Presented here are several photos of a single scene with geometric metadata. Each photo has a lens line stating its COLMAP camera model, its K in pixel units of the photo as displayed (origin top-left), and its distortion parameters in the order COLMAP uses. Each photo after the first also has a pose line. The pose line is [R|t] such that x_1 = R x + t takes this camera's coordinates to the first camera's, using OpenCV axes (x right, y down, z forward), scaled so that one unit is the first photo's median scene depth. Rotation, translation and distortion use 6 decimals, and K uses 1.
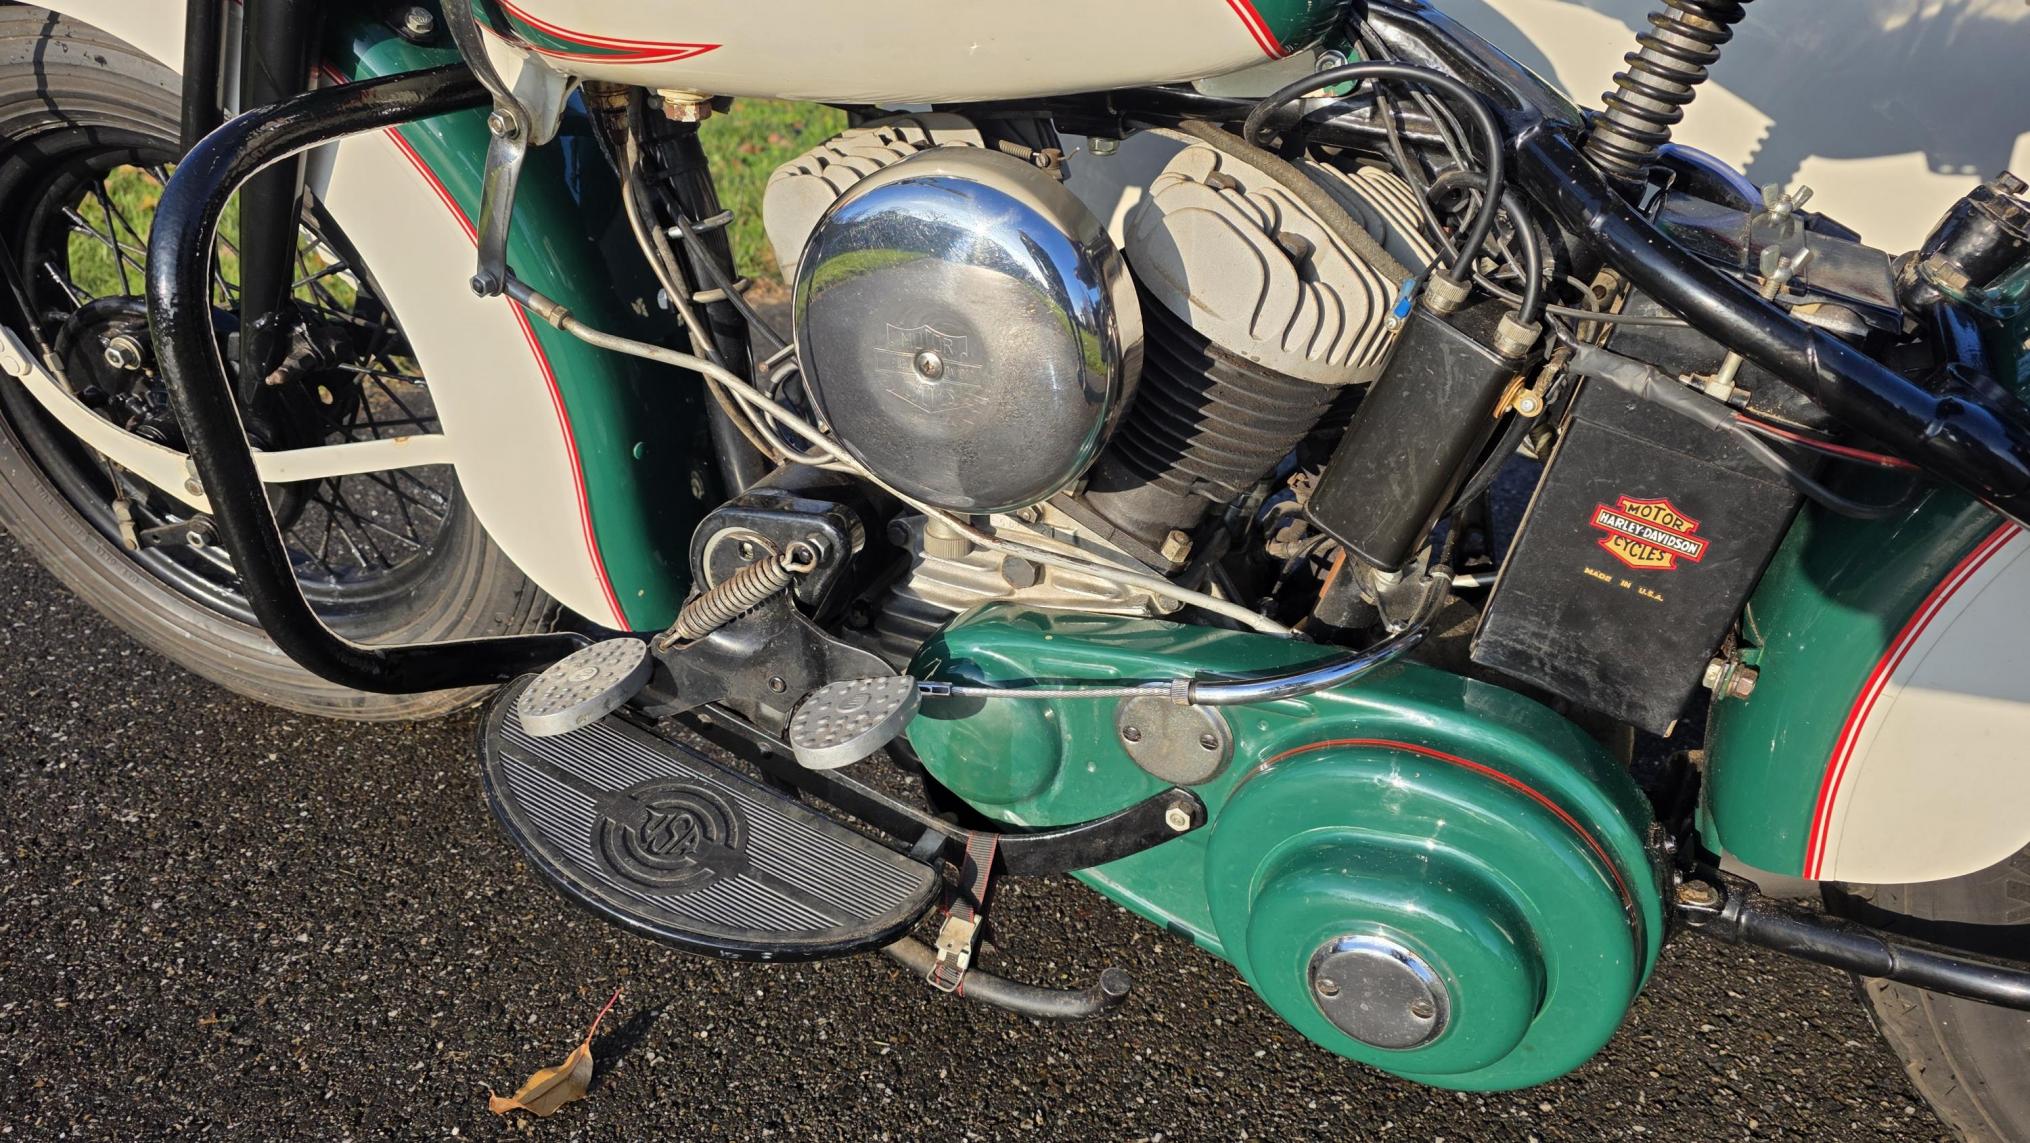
lens RADIAL K [[1364.2, 0, 1035.5], [0, 1364.2, 585.7], [0, 0, 1]] dist [0.062749, -0.062993]
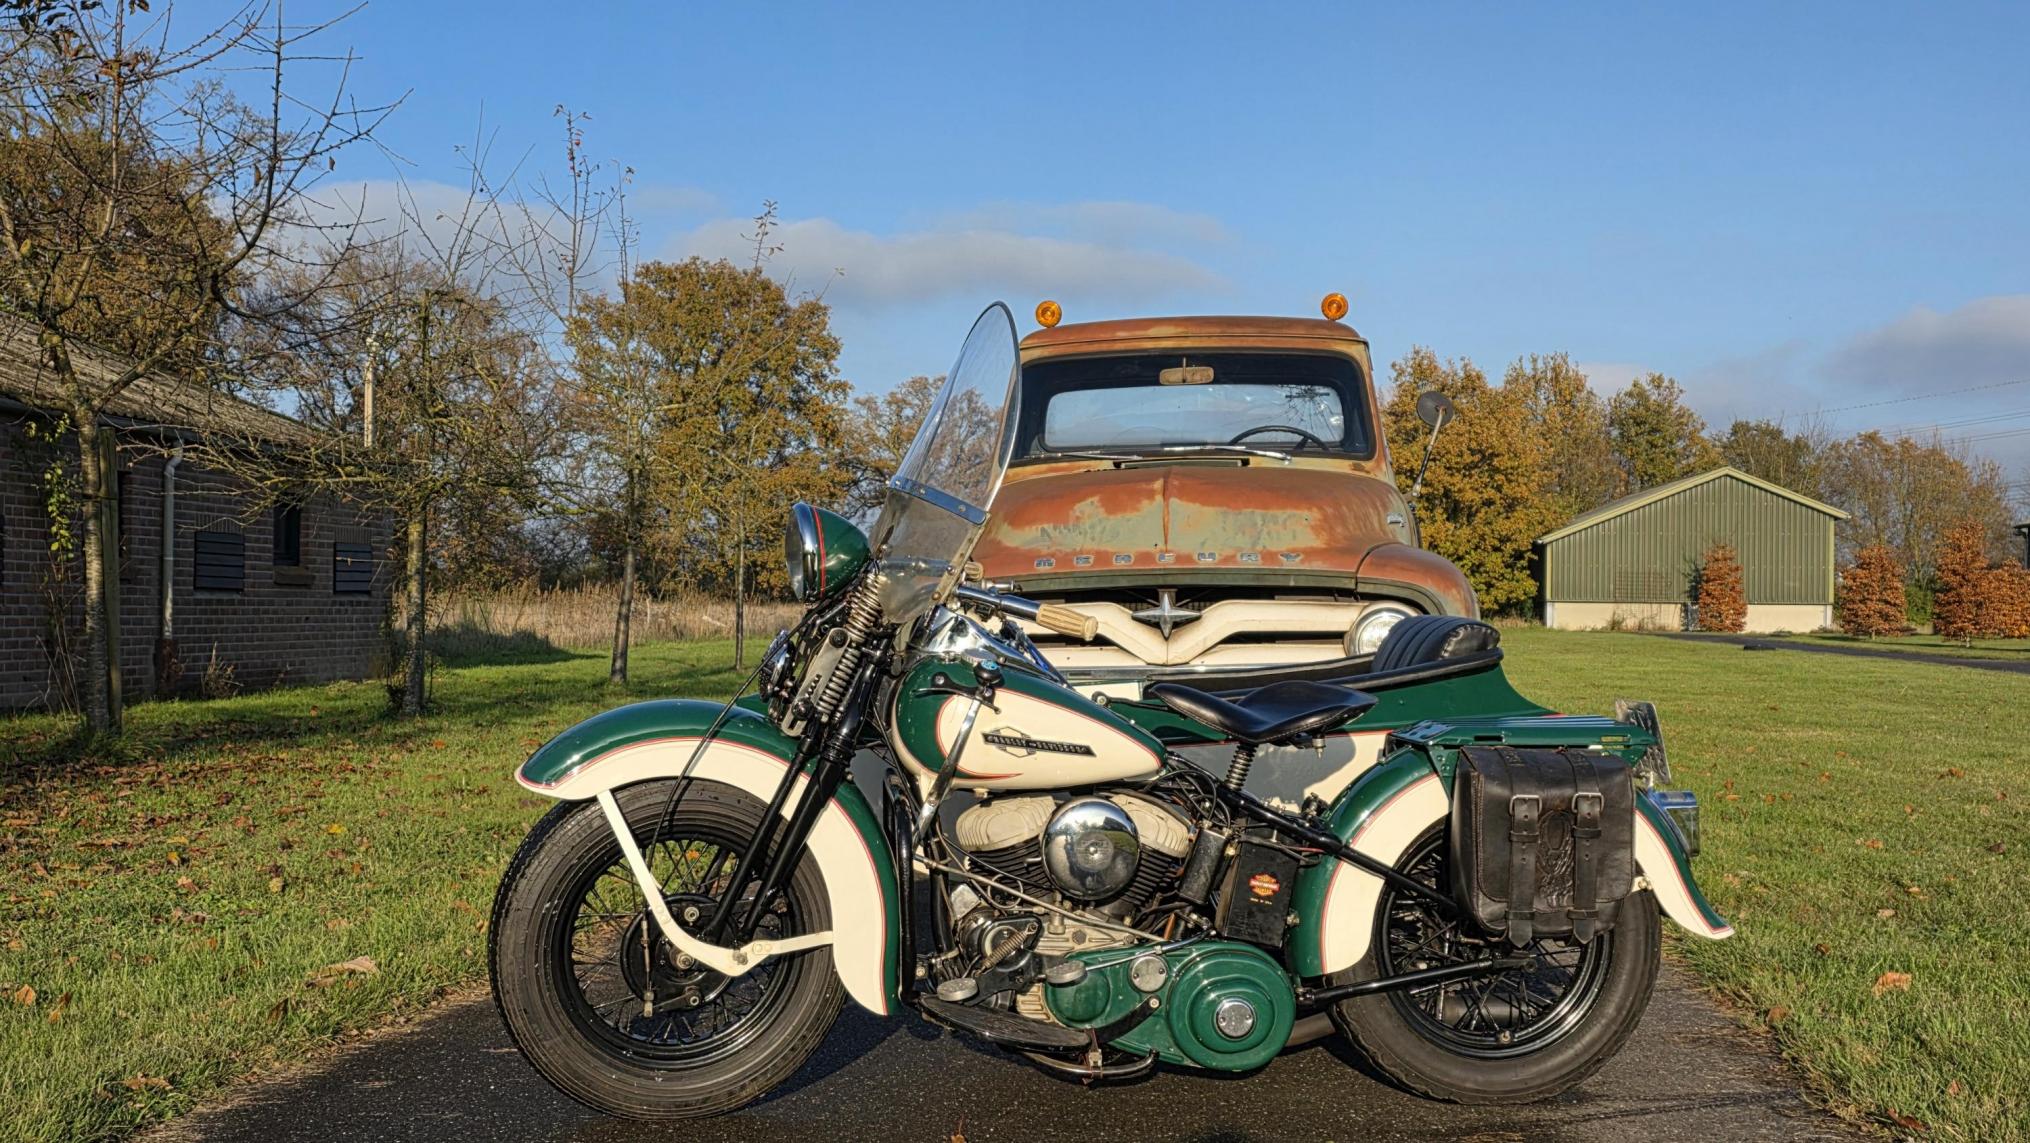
lens RADIAL K [[2439.5, 0, 1031.8], [0, 2439.5, 567.7], [0, 0, 1]] dist [0.099945, 0.000000]
pose [[0.860184, -0.000638, 0.509983, -2.890478], [0.234567, 0.888439, -0.394531, 1.385536], [-0.452837, 0.458994, 0.764371, -3.465808]]
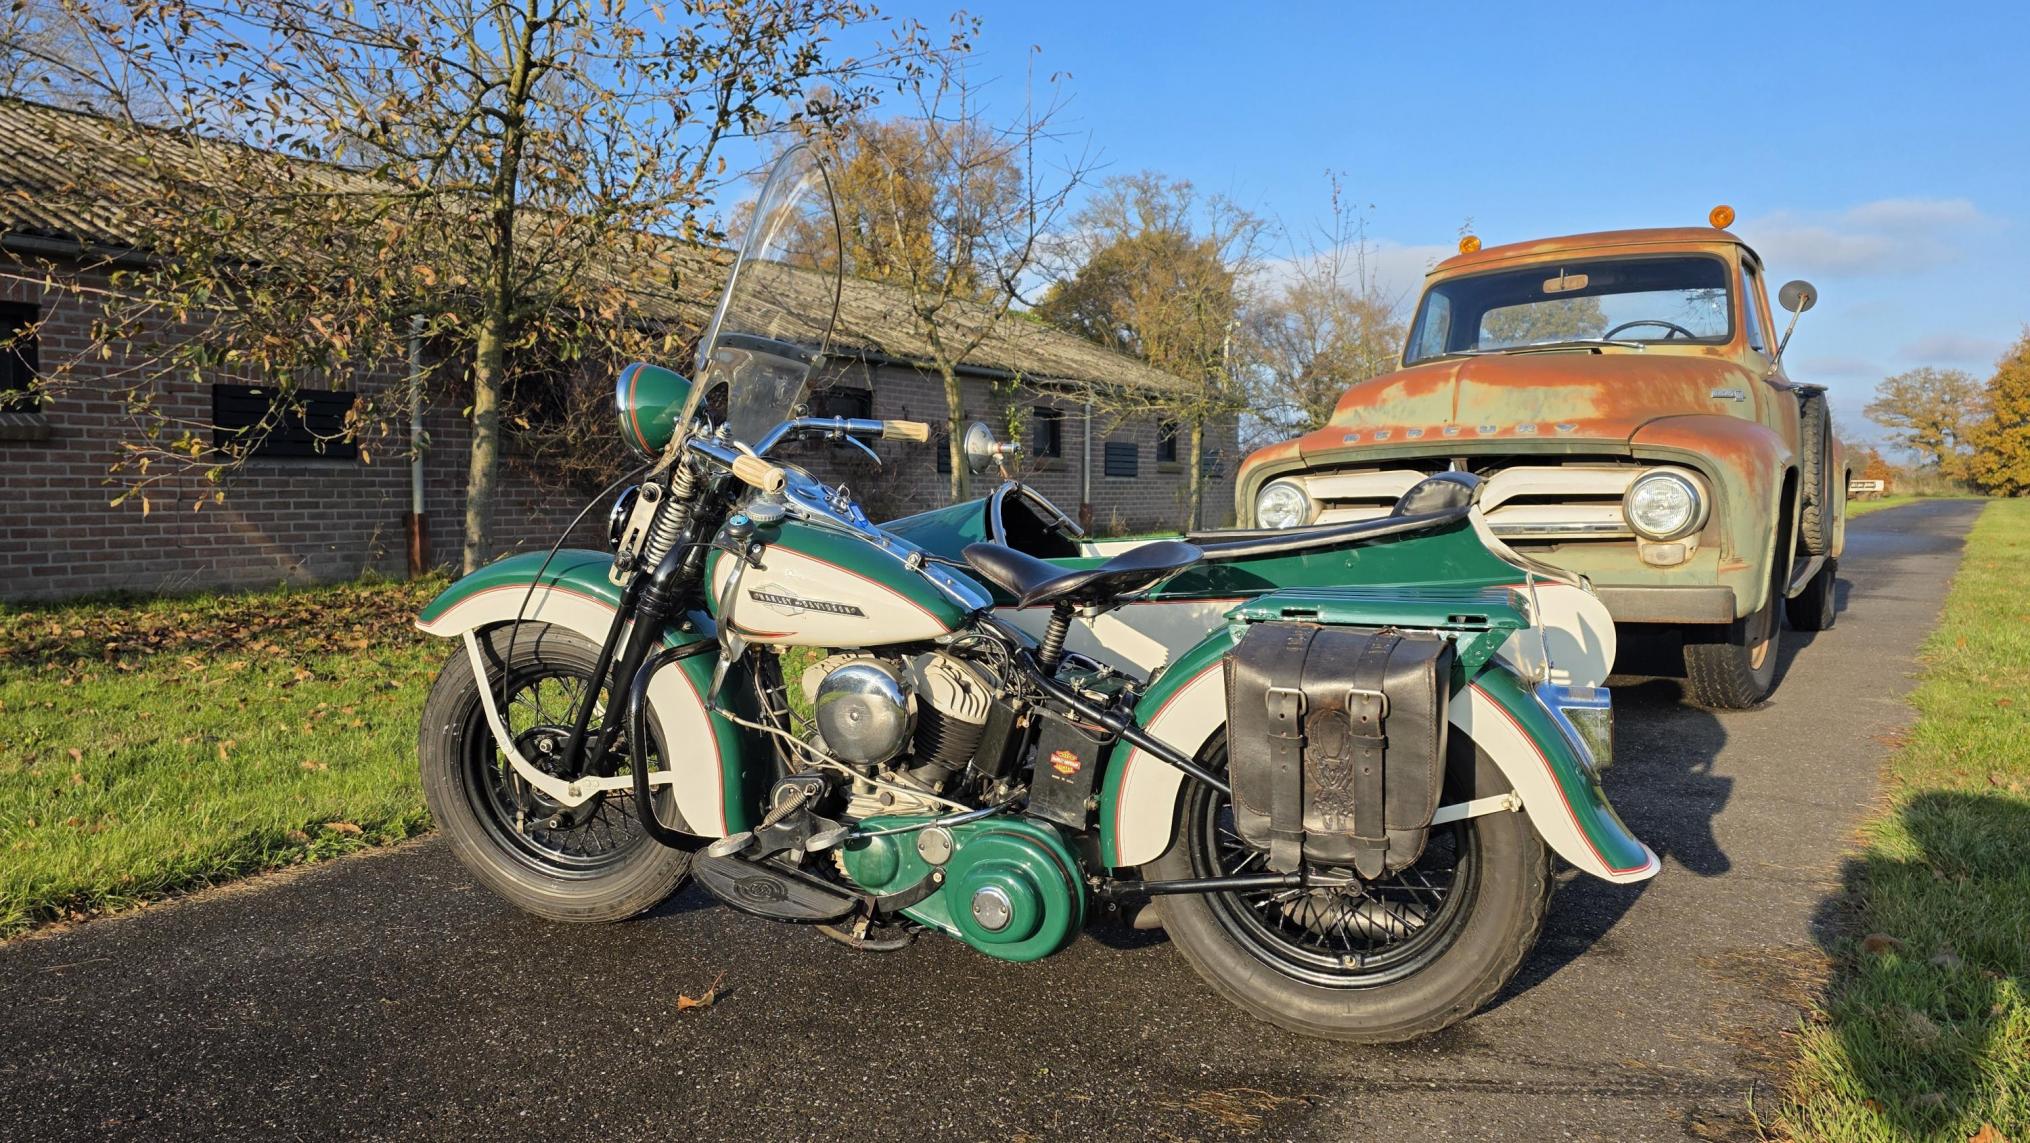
lens RADIAL K [[1364.2, 0, 1017.0], [0, 1364.2, 560.3], [0, 0, 1]] dist [0.062749, -0.062993]
pose [[0.999335, -0.014481, 0.033462, 0.182419], [0.026644, 0.916537, -0.399061, 0.709926], [-0.024890, 0.399688, 0.916313, -1.912310]]
